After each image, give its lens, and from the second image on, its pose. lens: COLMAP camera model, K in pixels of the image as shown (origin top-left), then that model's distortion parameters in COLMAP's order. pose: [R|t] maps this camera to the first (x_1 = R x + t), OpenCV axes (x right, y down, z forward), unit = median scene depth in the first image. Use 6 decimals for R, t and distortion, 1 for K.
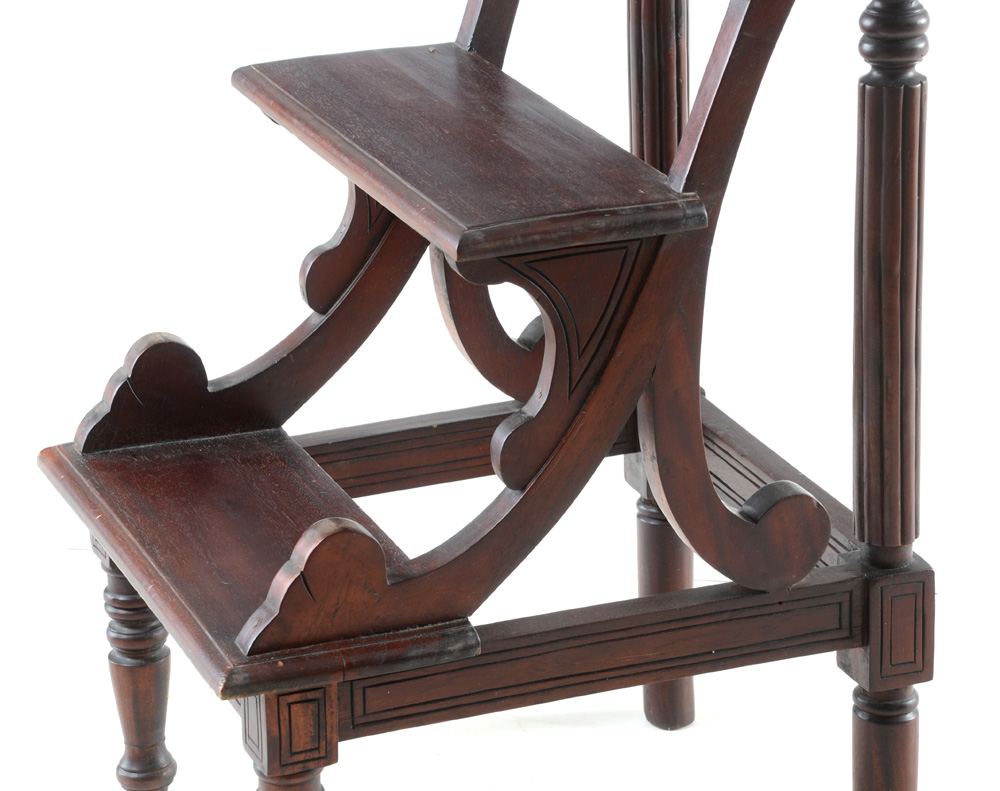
lens RADIAL K [[3779.7, 0, 501.9], [0, 3779.7, 424.7], [0, 0, 1]] dist [0.677887, 3.362040]
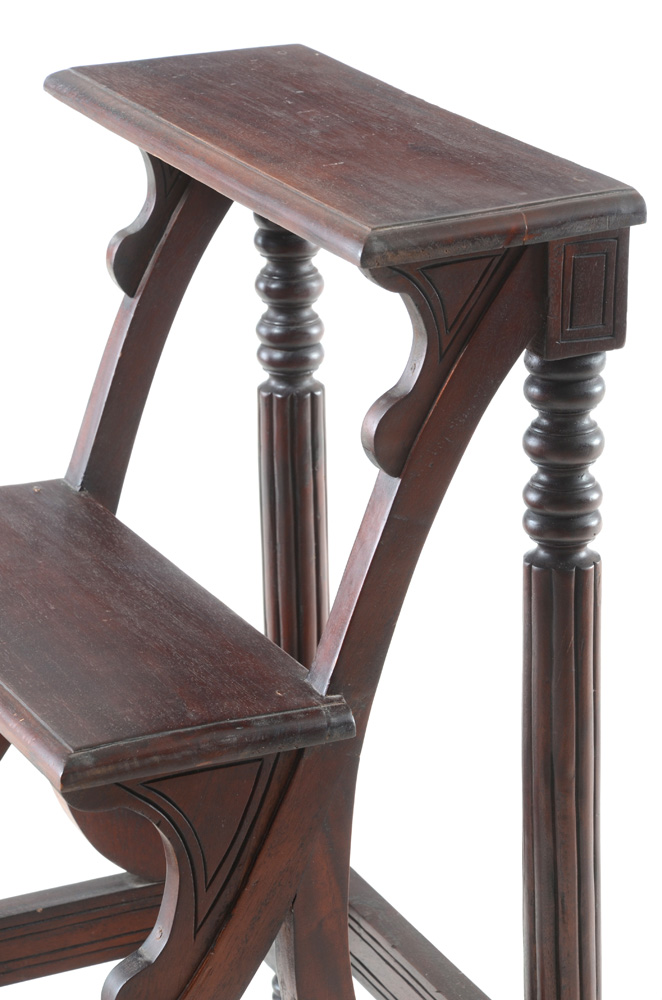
lens RADIAL K [[3606.3, 0, 331.0], [0, 3606.3, 500.0], [0, 0, 1]] dist [0.988978, 1.129306]
pose [[0.998448, -0.006231, 0.055340, 0.003445], [0.007754, 0.999596, -0.027331, -0.081541], [-0.055148, 0.027718, 0.998093, 0.175947]]
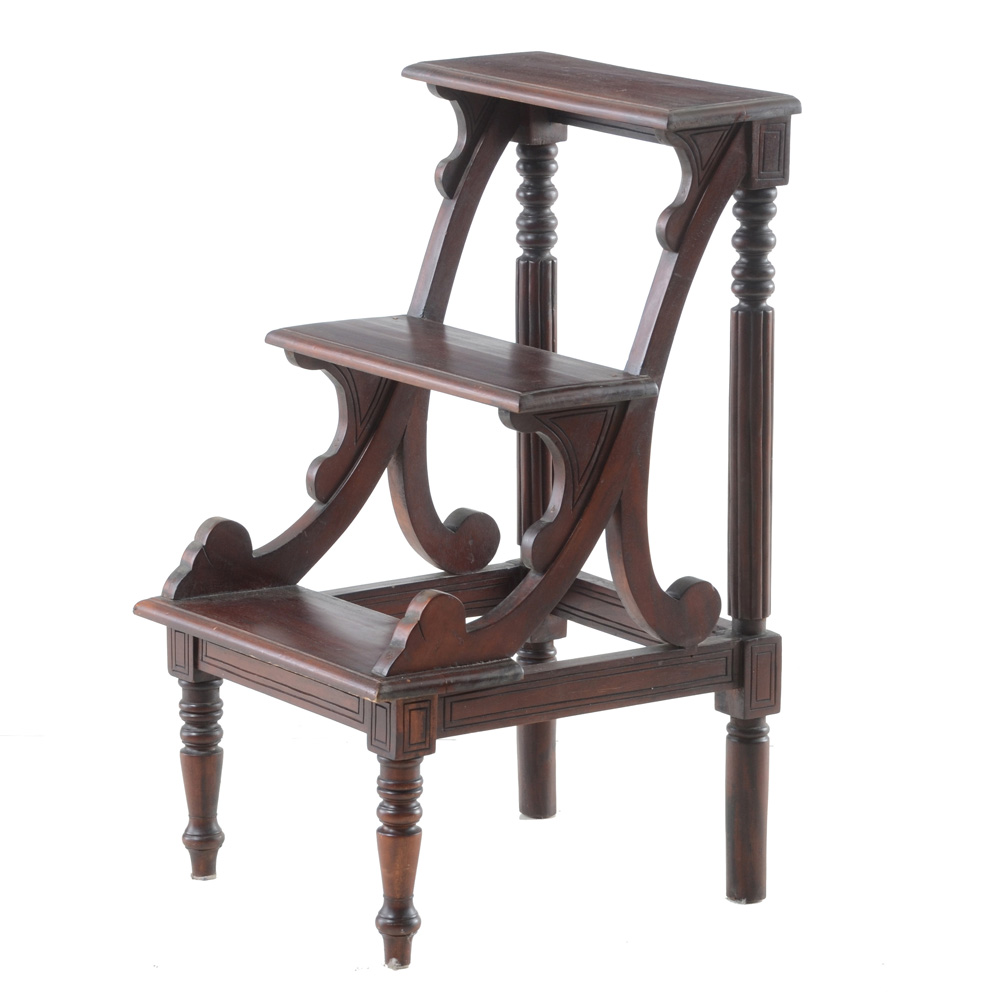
lens RADIAL K [[5399.8, 0, 500.0], [0, 5399.8, 500.0], [0, 0, 1]] dist [-0.059114, 6.112056]
pose [[0.972313, -0.024255, 0.232419, -0.515241], [0.057449, 0.988885, -0.137134, 0.285125], [-0.226510, 0.146690, 0.962900, -1.094393]]
